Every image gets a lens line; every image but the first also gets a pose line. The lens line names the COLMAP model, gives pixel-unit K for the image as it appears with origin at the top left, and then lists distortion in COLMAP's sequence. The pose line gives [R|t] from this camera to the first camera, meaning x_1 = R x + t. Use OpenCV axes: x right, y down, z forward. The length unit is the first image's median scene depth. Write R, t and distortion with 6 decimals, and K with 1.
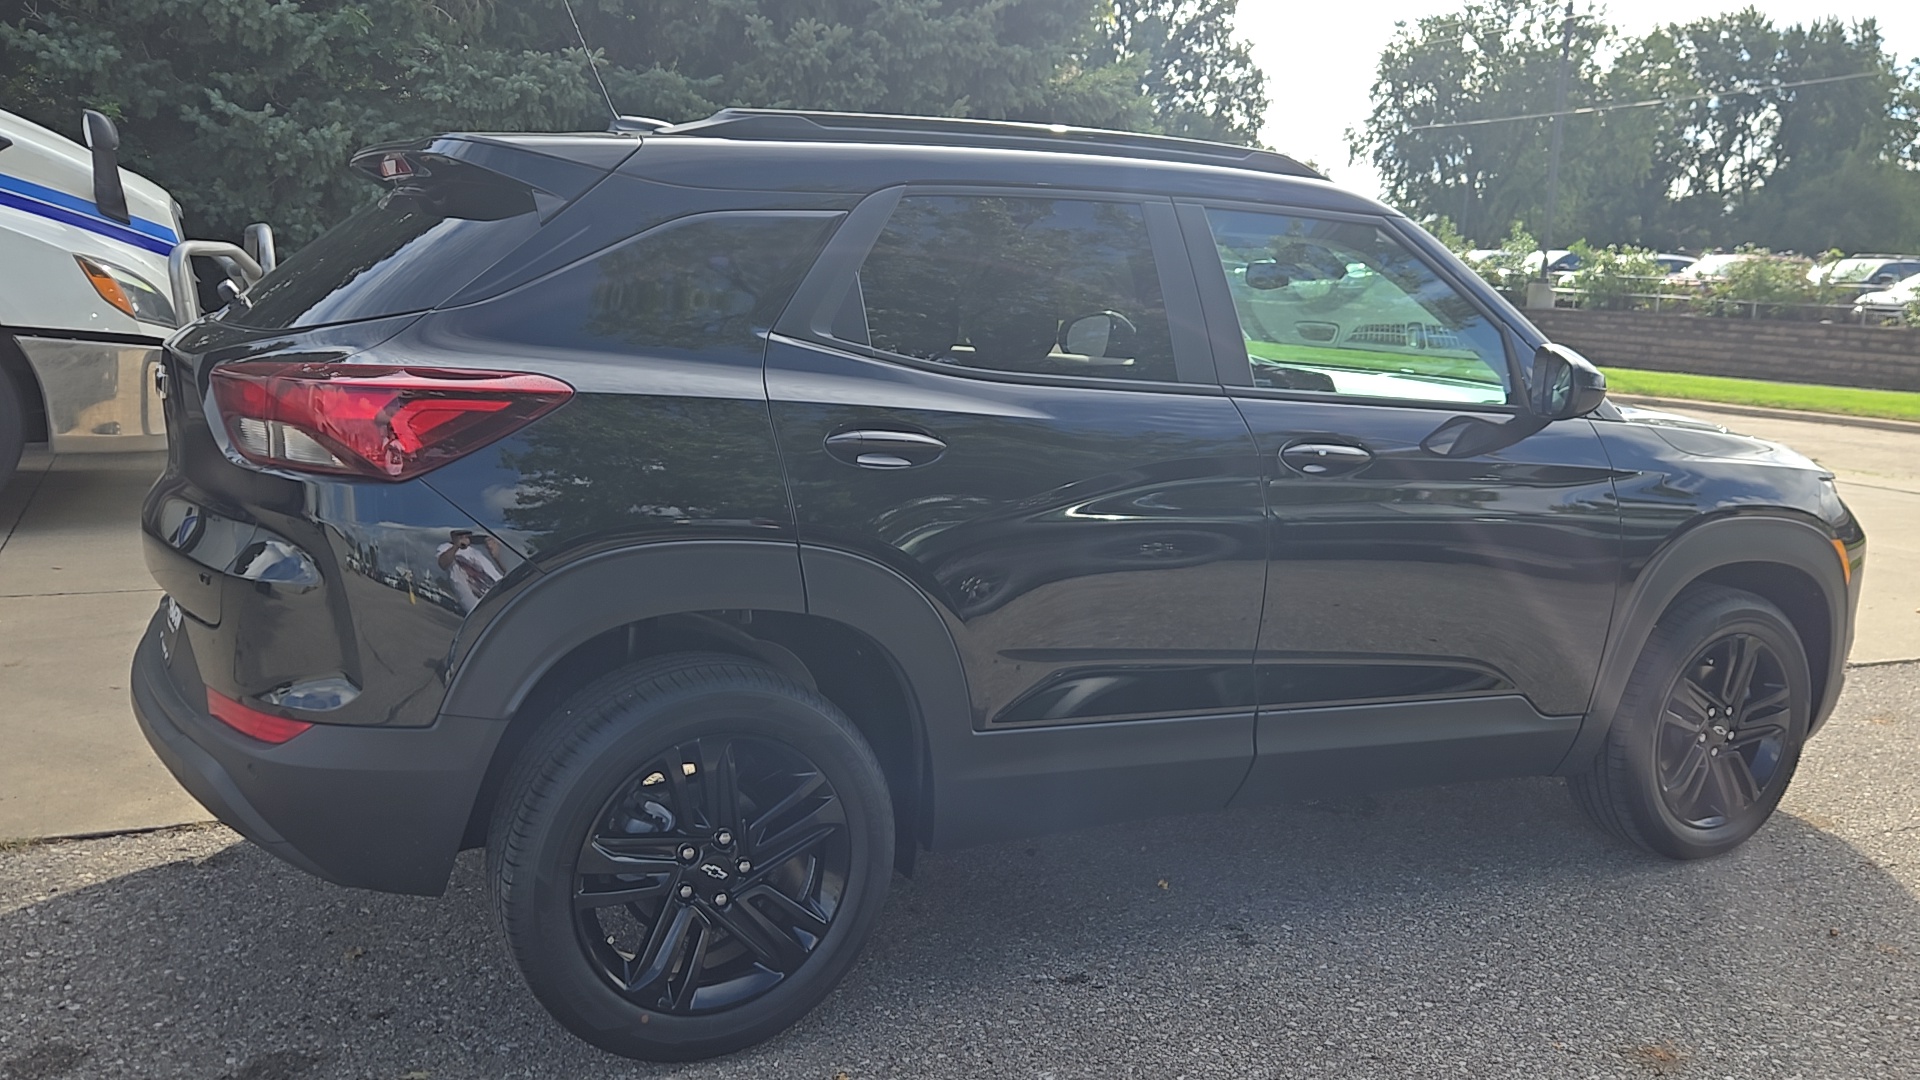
lens RADIAL K [[1576.4, 0, 955.3], [0, 1576.4, 541.0], [0, 0, 1]] dist [0.007232, -0.001135]
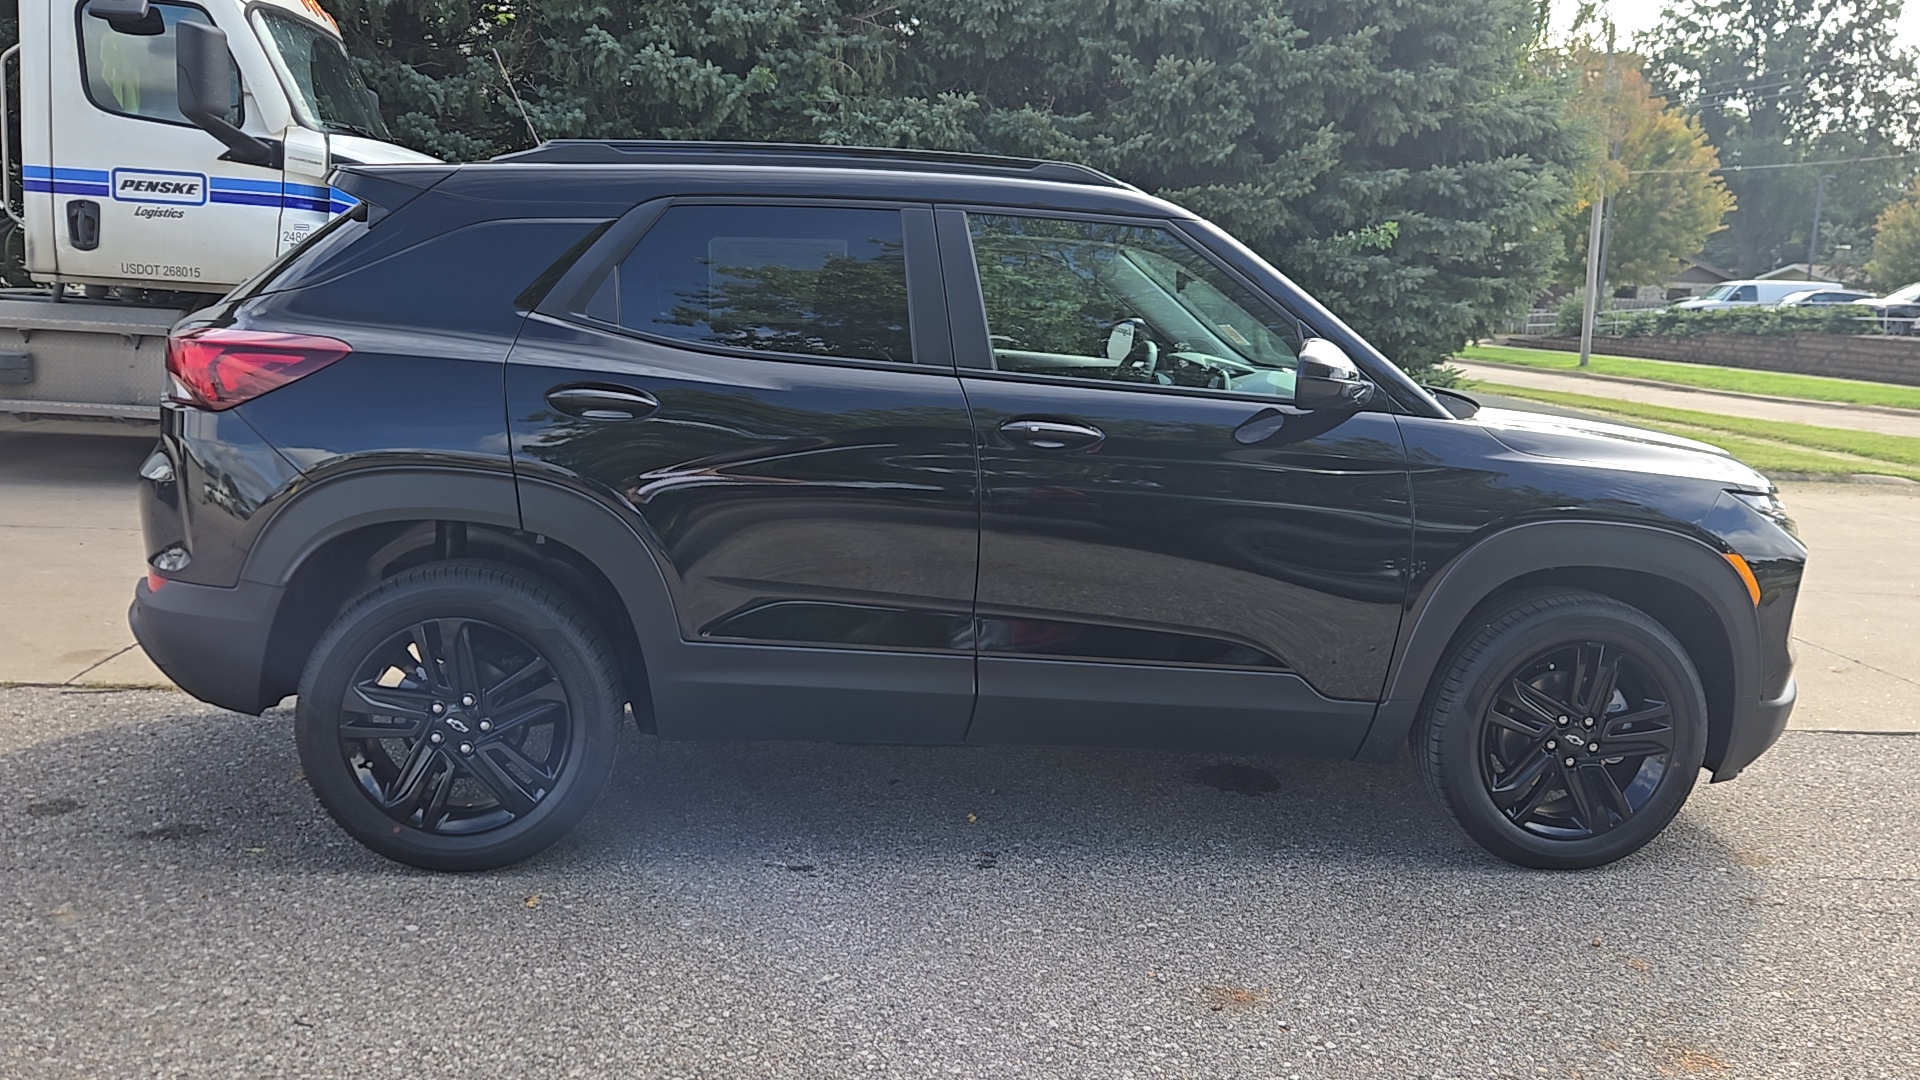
lens RADIAL K [[1570.8, 0, 959.9], [0, 1570.8, 544.4], [0, 0, 1]] dist [0.010195, -0.009336]
pose [[0.935345, 0.055815, -0.349304, 0.569083], [-0.062756, 0.997992, -0.008576, 0.038739], [0.348124, 0.029943, 0.936970, -0.062129]]
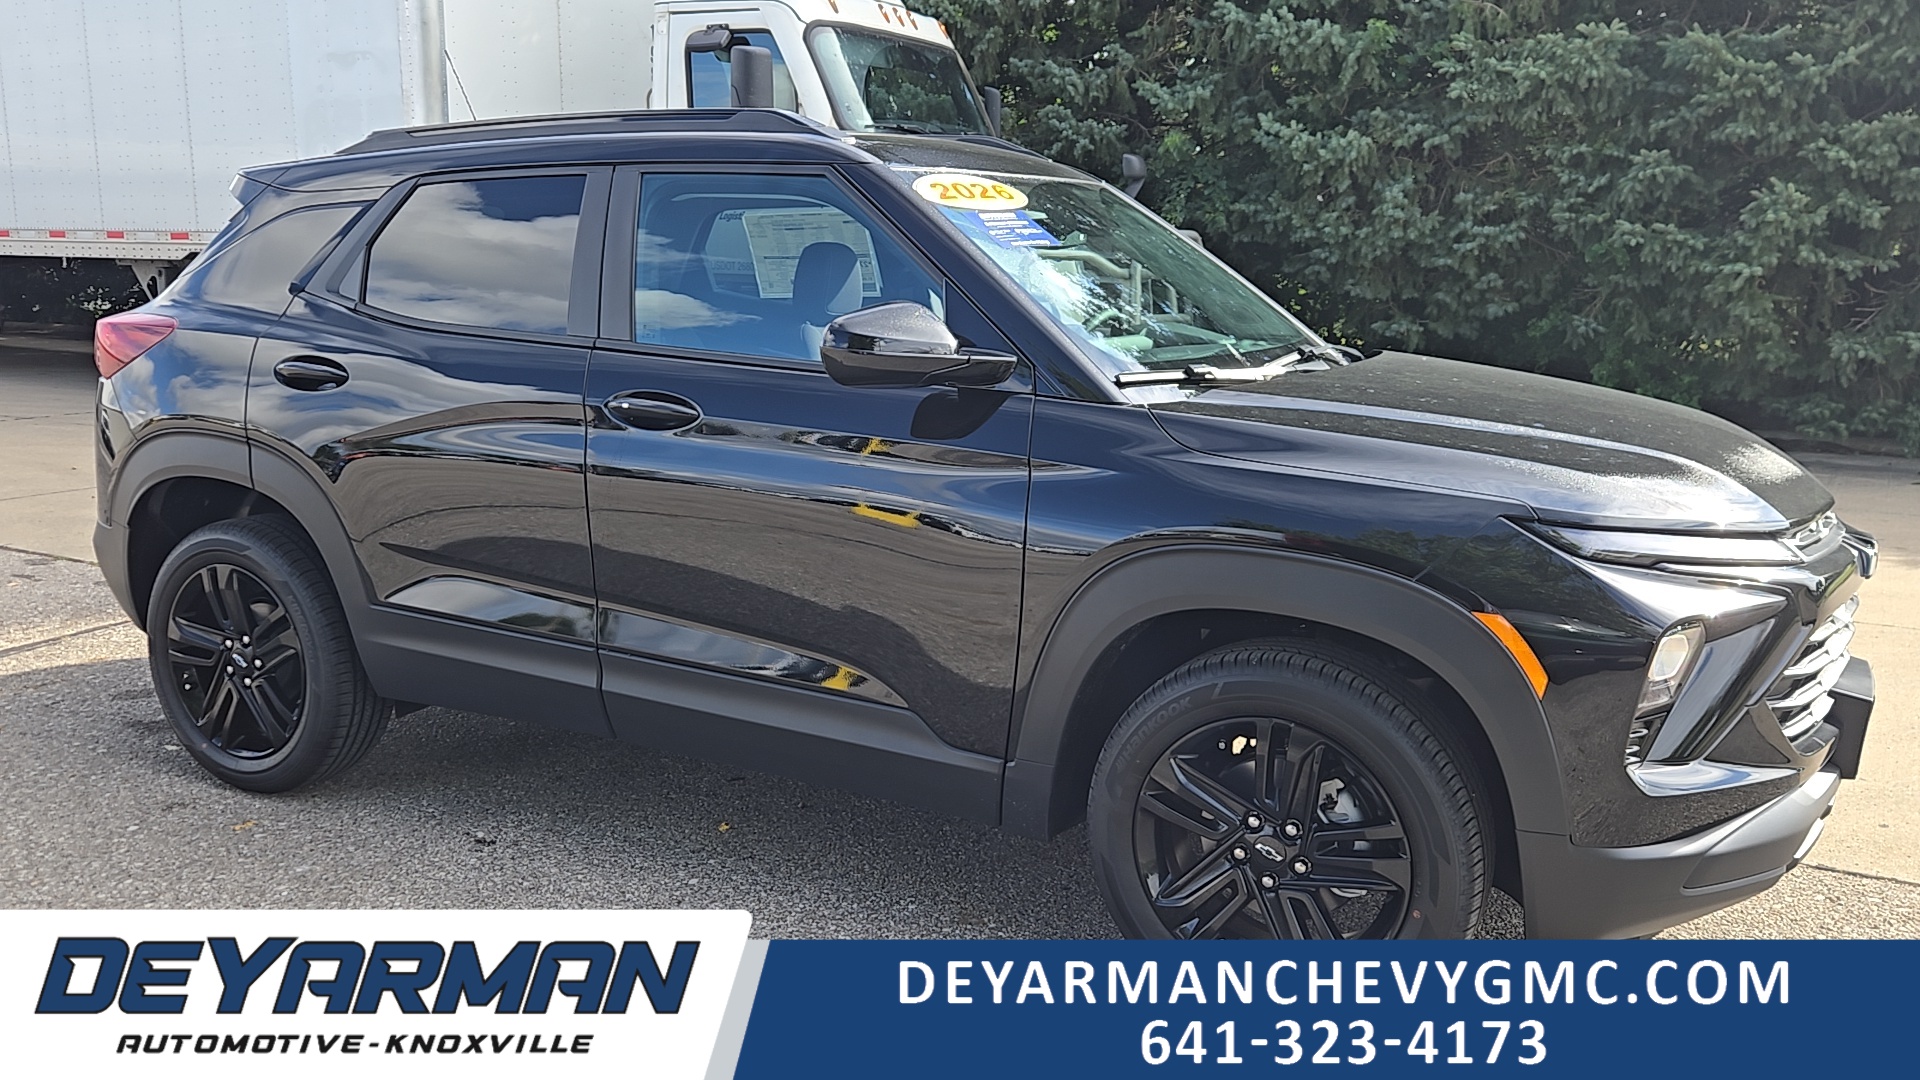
lens RADIAL K [[1576.4, 0, 955.3], [0, 1576.4, 541.0], [0, 0, 1]] dist [0.007232, -0.001135]
pose [[0.571412, 0.110941, -0.813130, 1.163216], [-0.115646, 0.991819, 0.054052, -0.045109], [0.812474, 0.063149, 0.579567, 0.558467]]
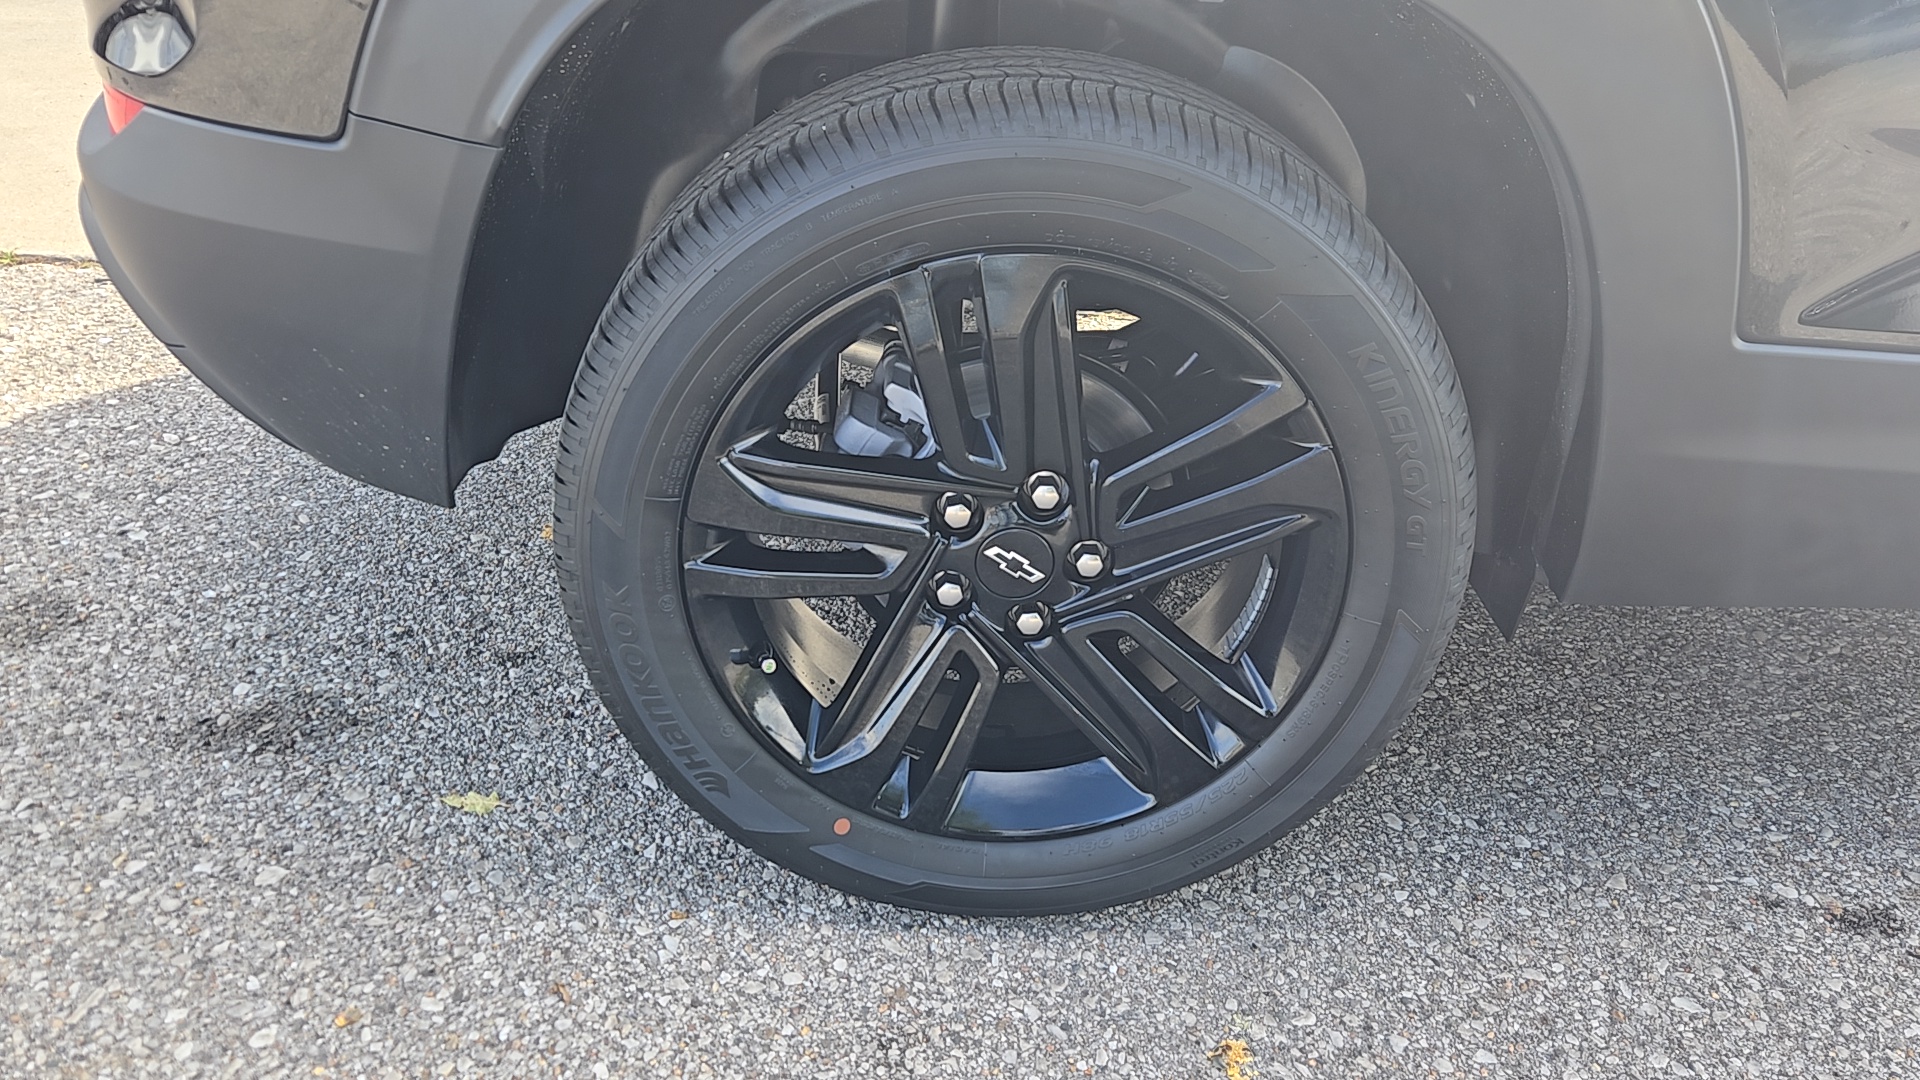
lens RADIAL K [[1590.2, 0, 953.5], [0, 1590.2, 534.0], [0, 0, 1]] dist [0.006426, -0.000013]
pose [[0.884798, 0.210325, -0.415807, 0.012299], [-0.075352, 0.945176, 0.317749, 0.052130], [0.459841, -0.249812, 0.852139, 0.517263]]
